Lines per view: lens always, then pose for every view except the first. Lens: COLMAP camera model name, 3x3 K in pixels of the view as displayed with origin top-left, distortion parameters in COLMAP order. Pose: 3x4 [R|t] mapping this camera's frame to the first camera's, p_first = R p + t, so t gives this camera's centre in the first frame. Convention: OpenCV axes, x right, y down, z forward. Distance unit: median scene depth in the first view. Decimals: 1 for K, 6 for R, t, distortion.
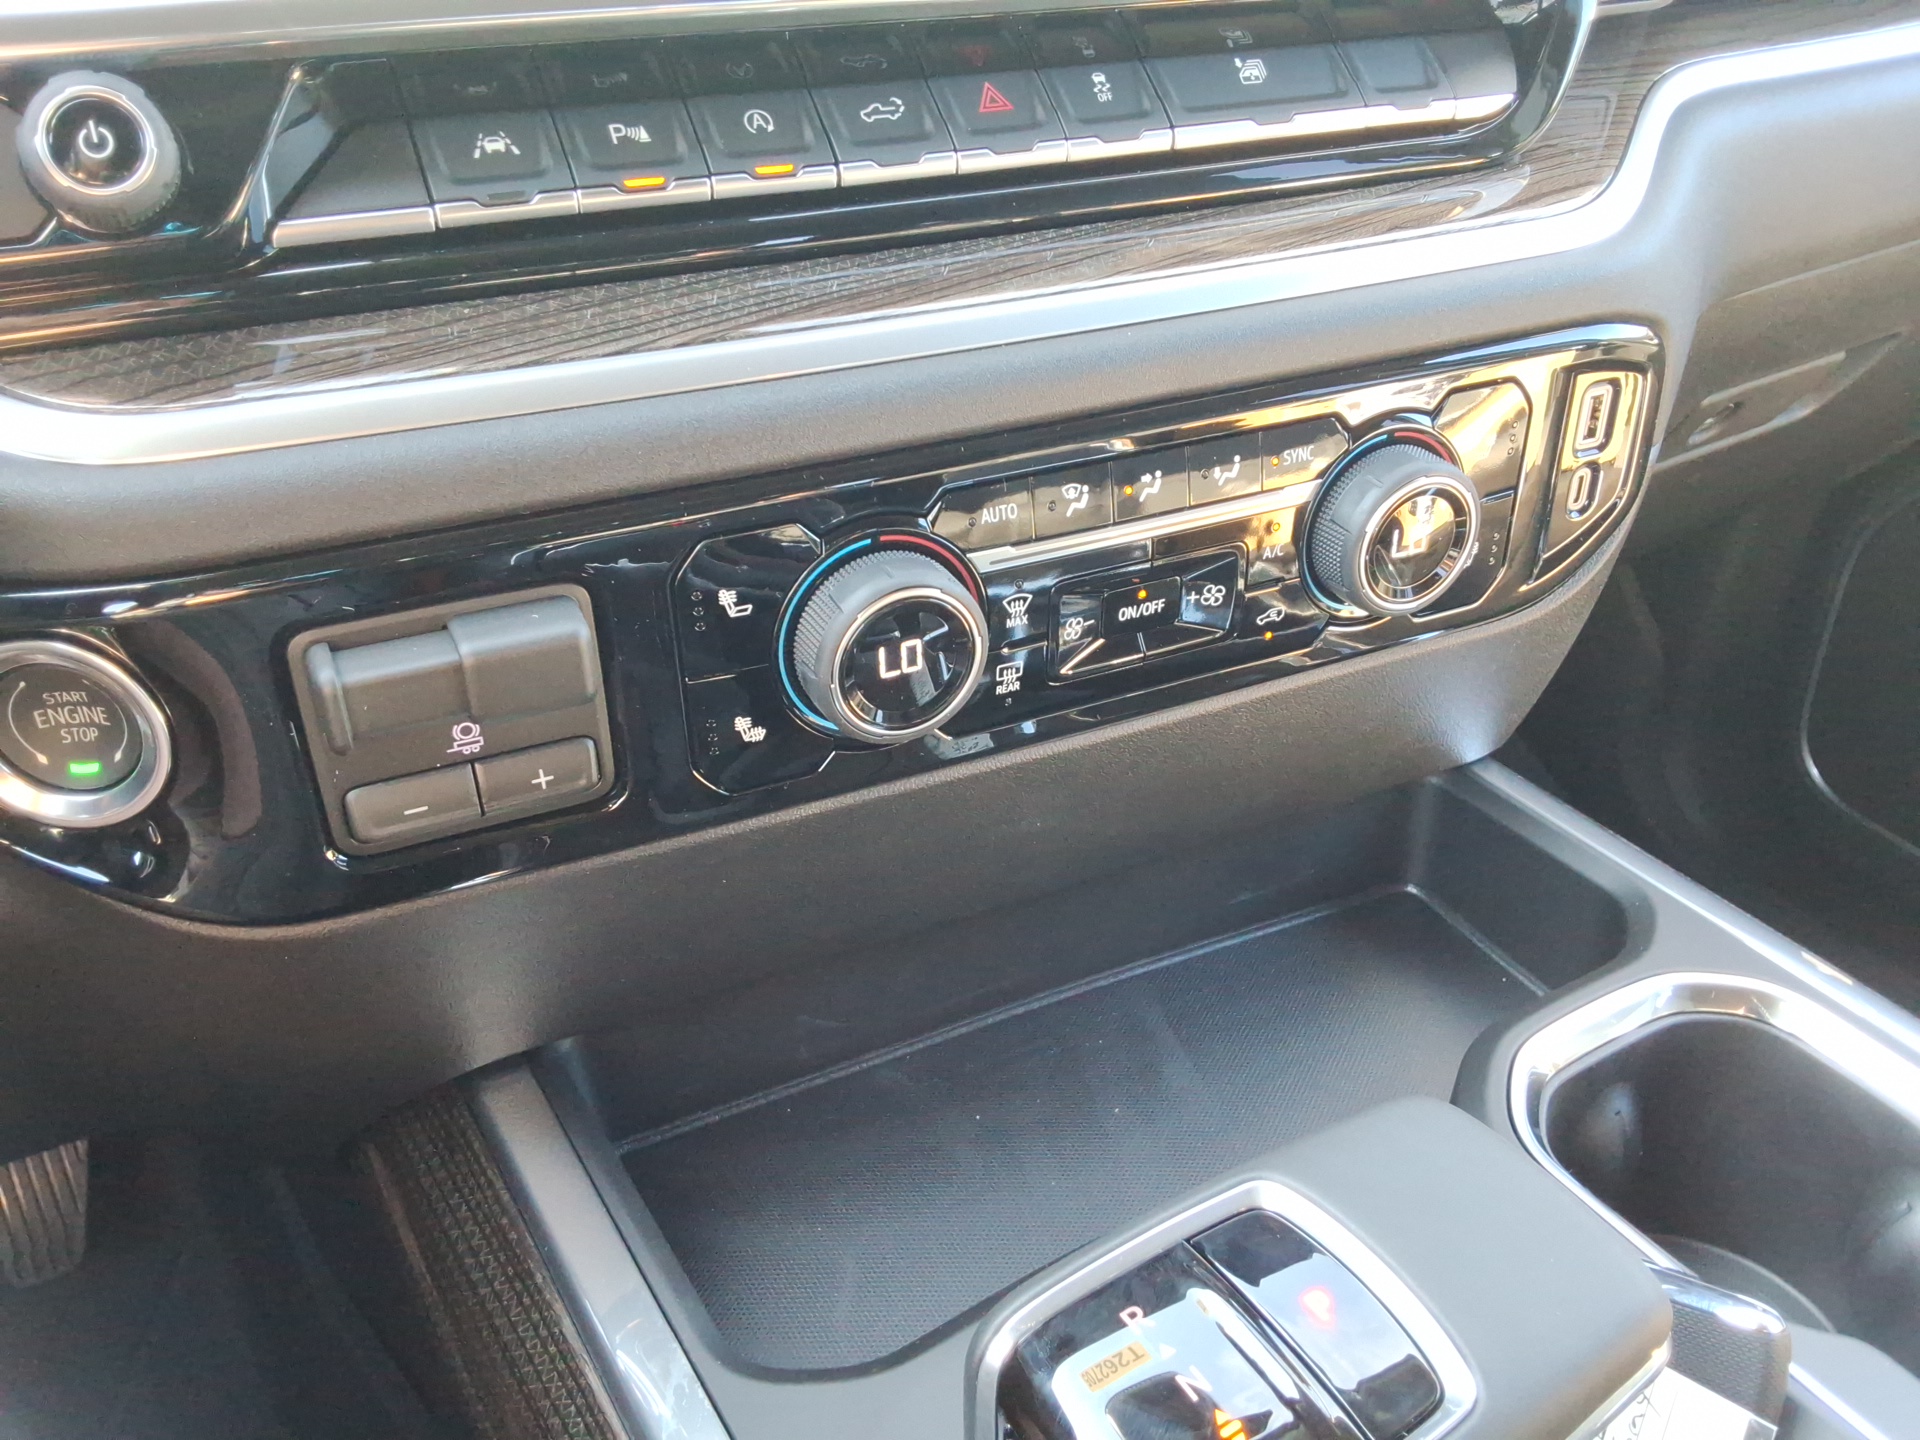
lens RADIAL K [[1523.8, 0, 966.7], [0, 1523.8, 723.5], [0, 0, 1]] dist [0.119858, -0.181917]
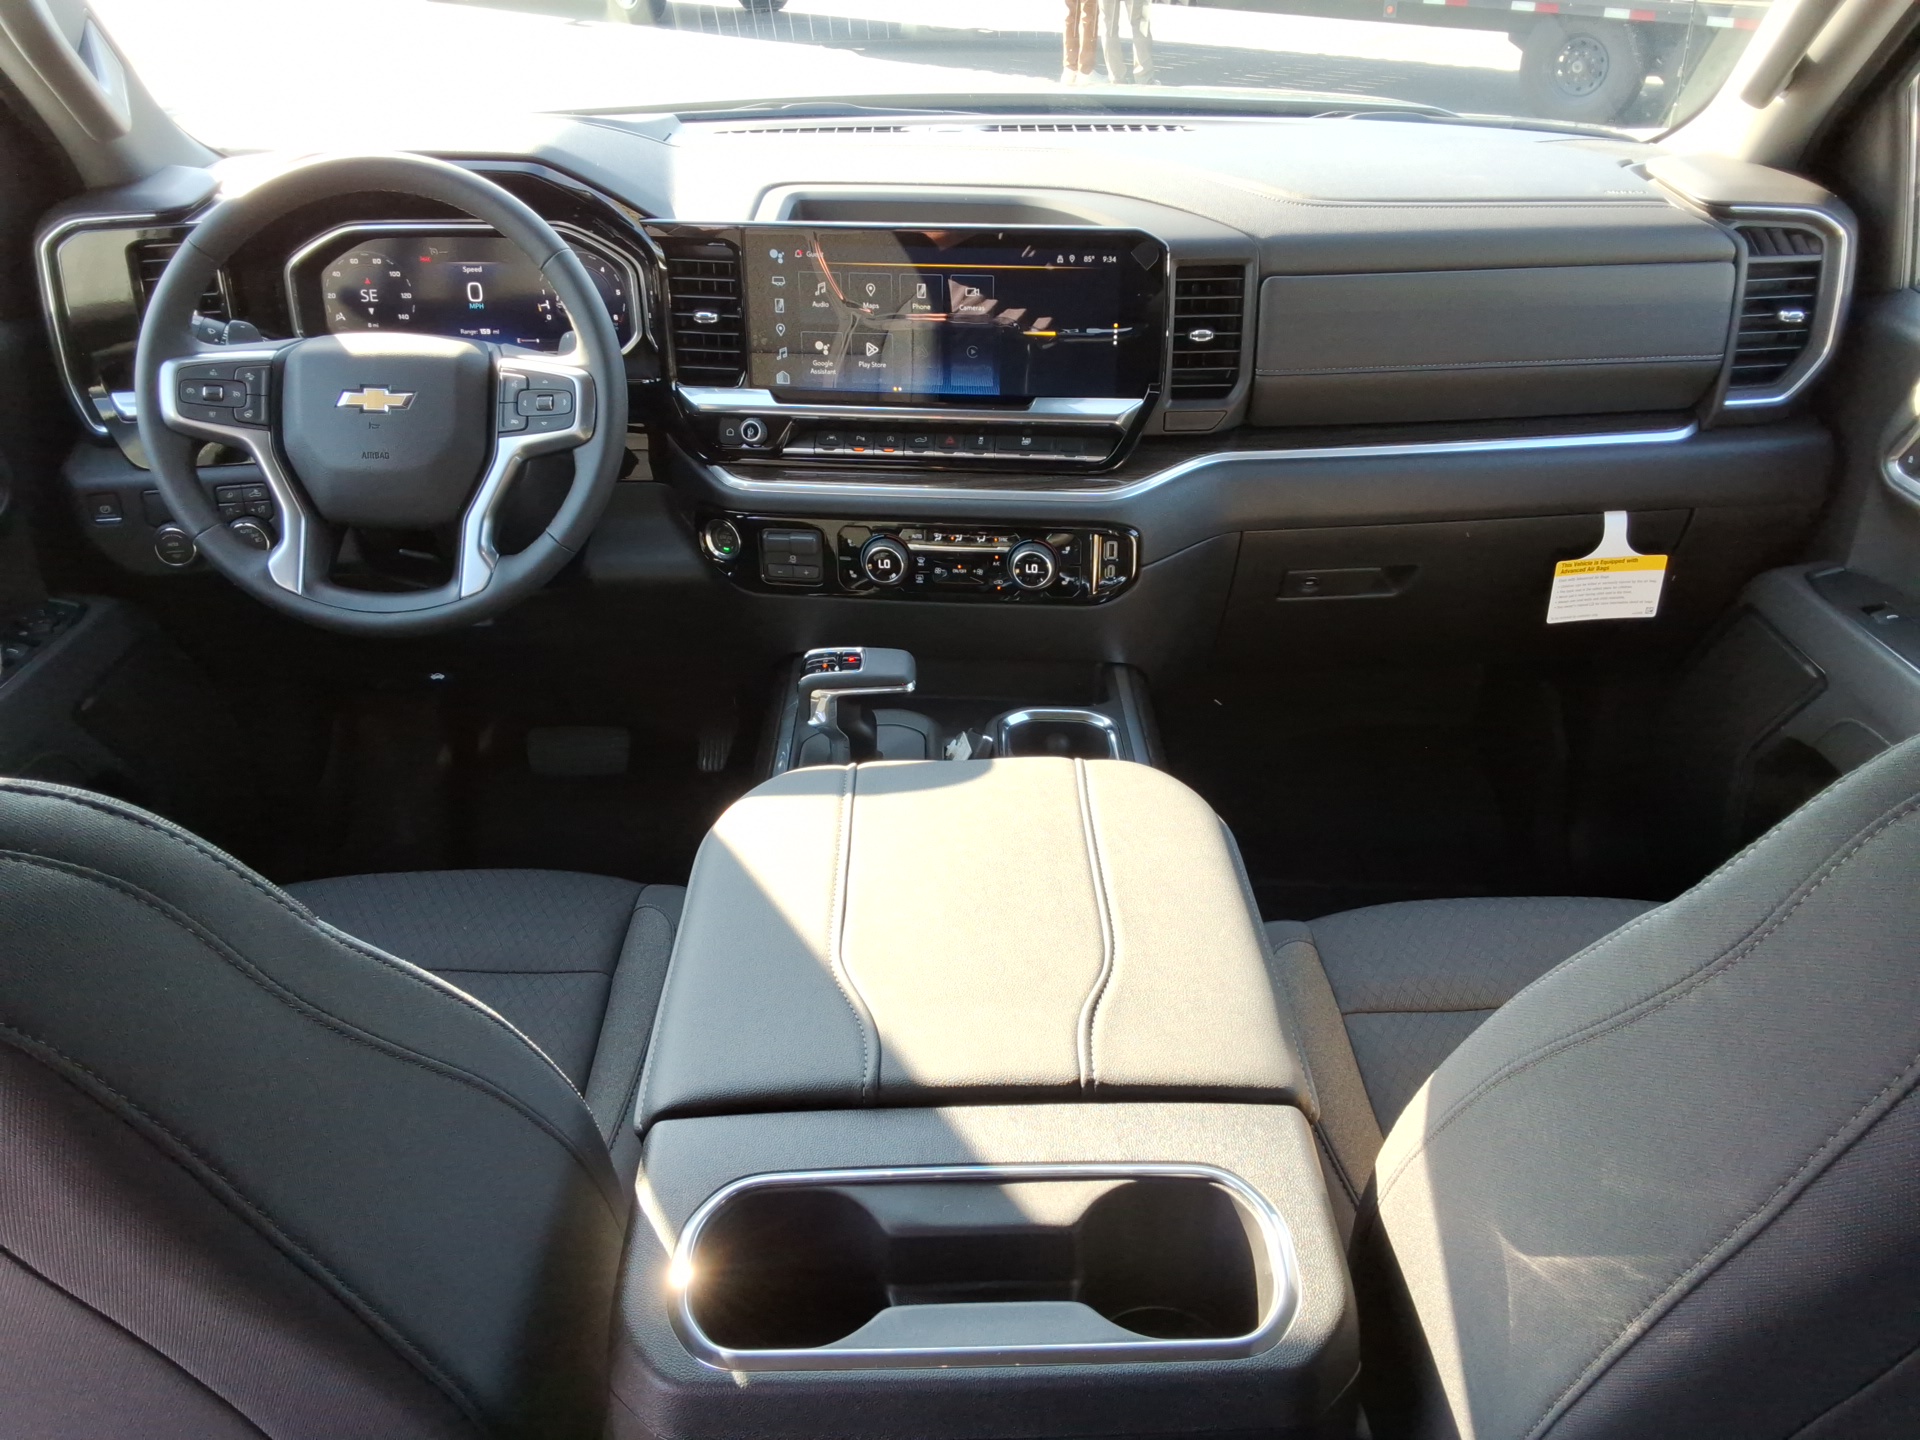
lens RADIAL K [[1696.8, 0, 1035.7], [0, 1696.8, 755.9], [0, 0, 1]] dist [0.156004, -0.246557]
pose [[0.849392, 0.234656, -0.472726, 2.796548], [-0.271746, 0.962311, -0.010593, 0.424924], [0.452424, 0.137459, 0.881146, -3.039144]]
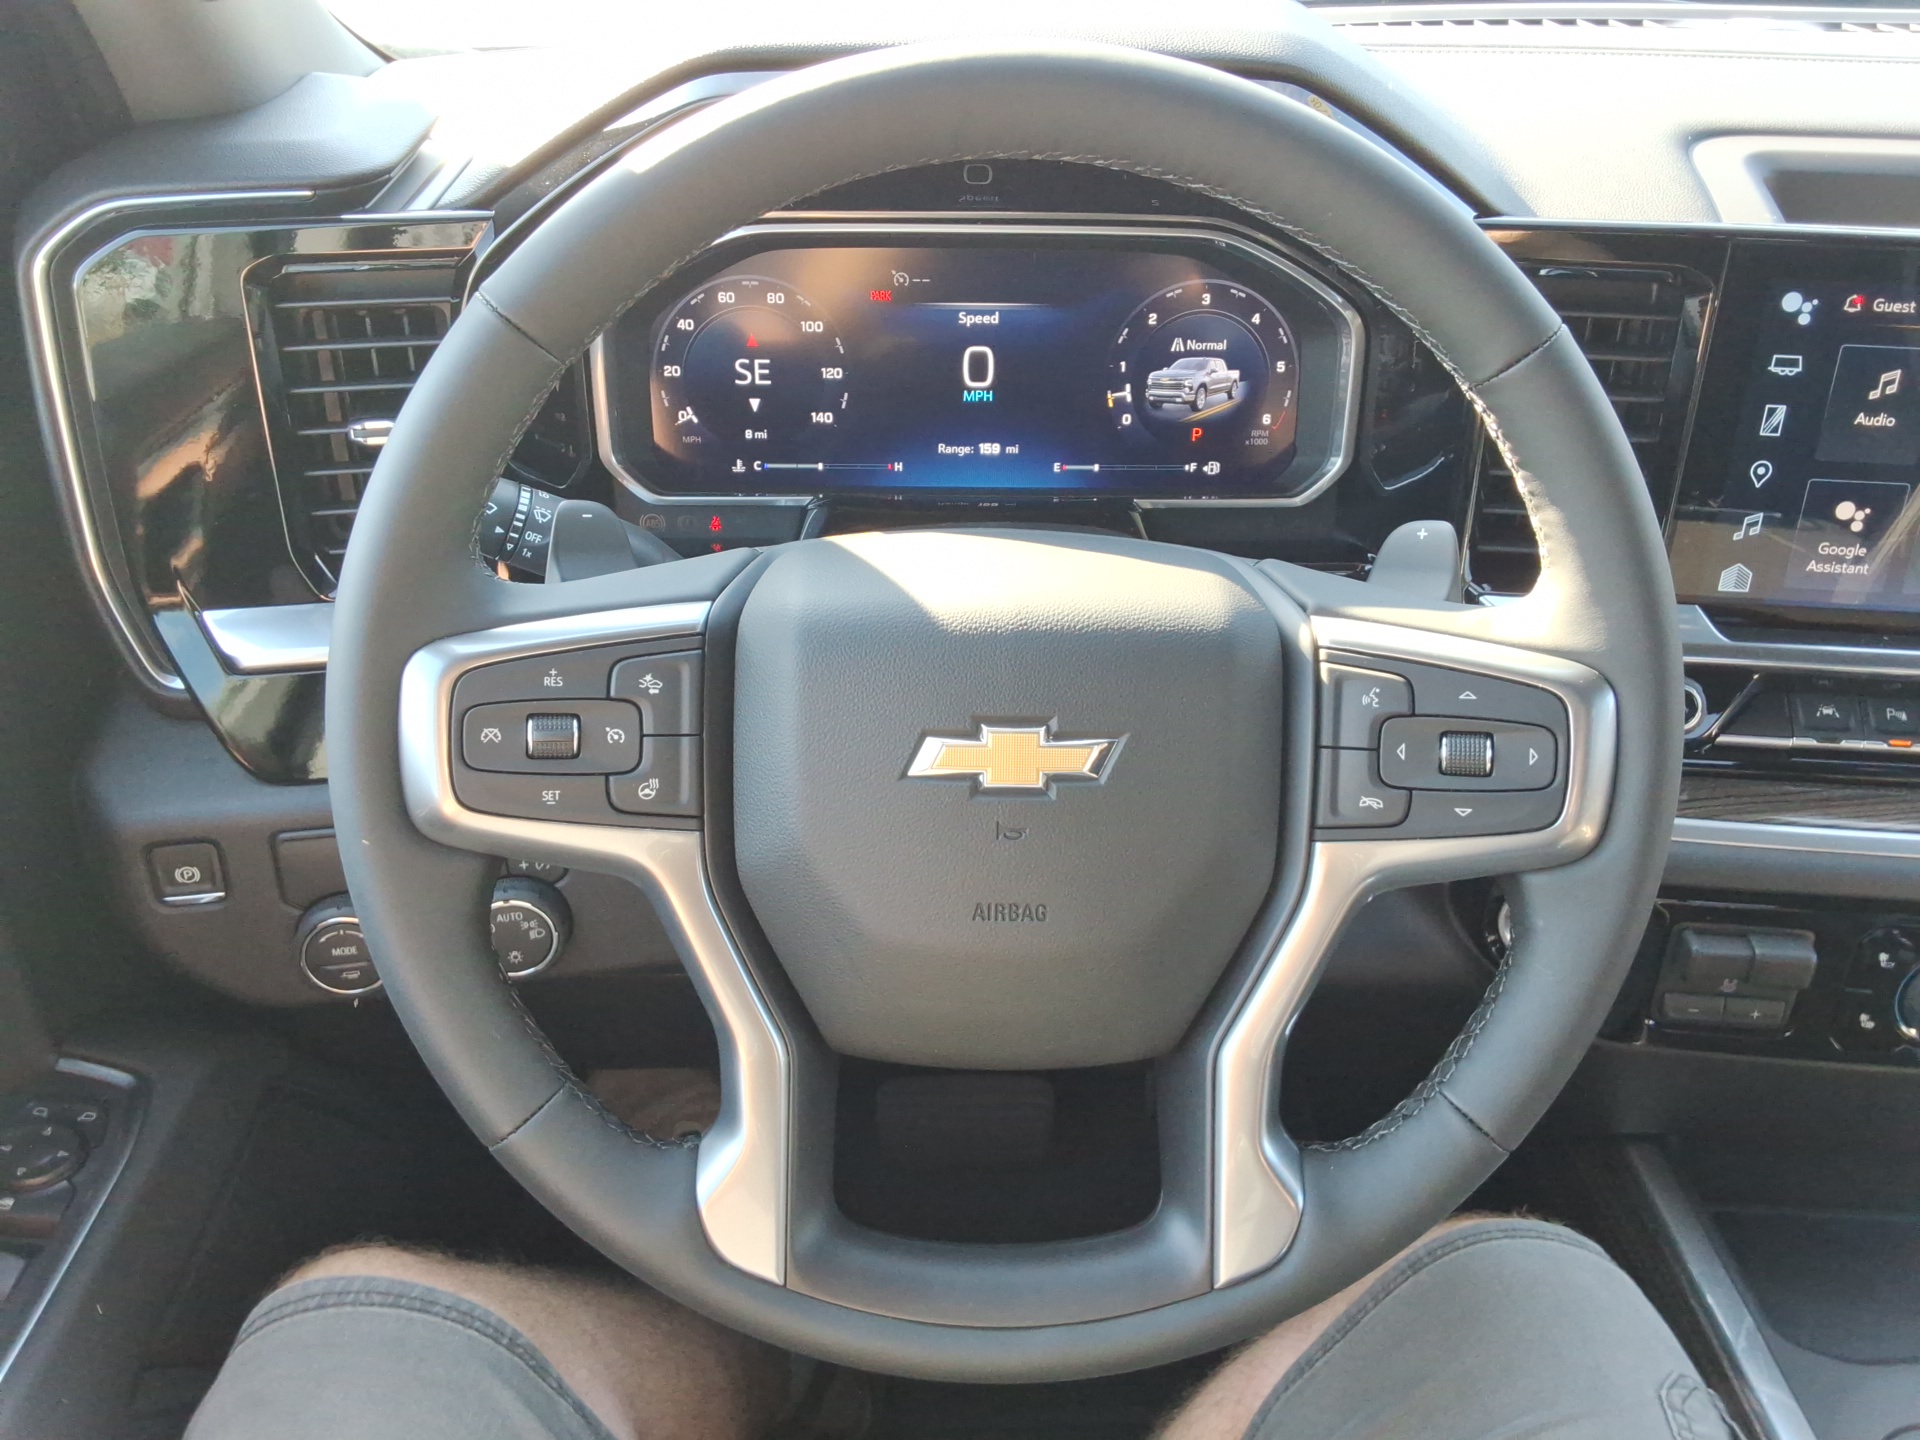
lens RADIAL K [[1551.2, 0, 965.2], [0, 1551.2, 709.1], [0, 0, 1]] dist [0.128283, -0.215020]
pose [[0.857704, 0.261700, -0.442558, -0.348835], [-0.283164, 0.958898, 0.018240, -0.089631], [0.429142, 0.109672, 0.896554, -1.318030]]
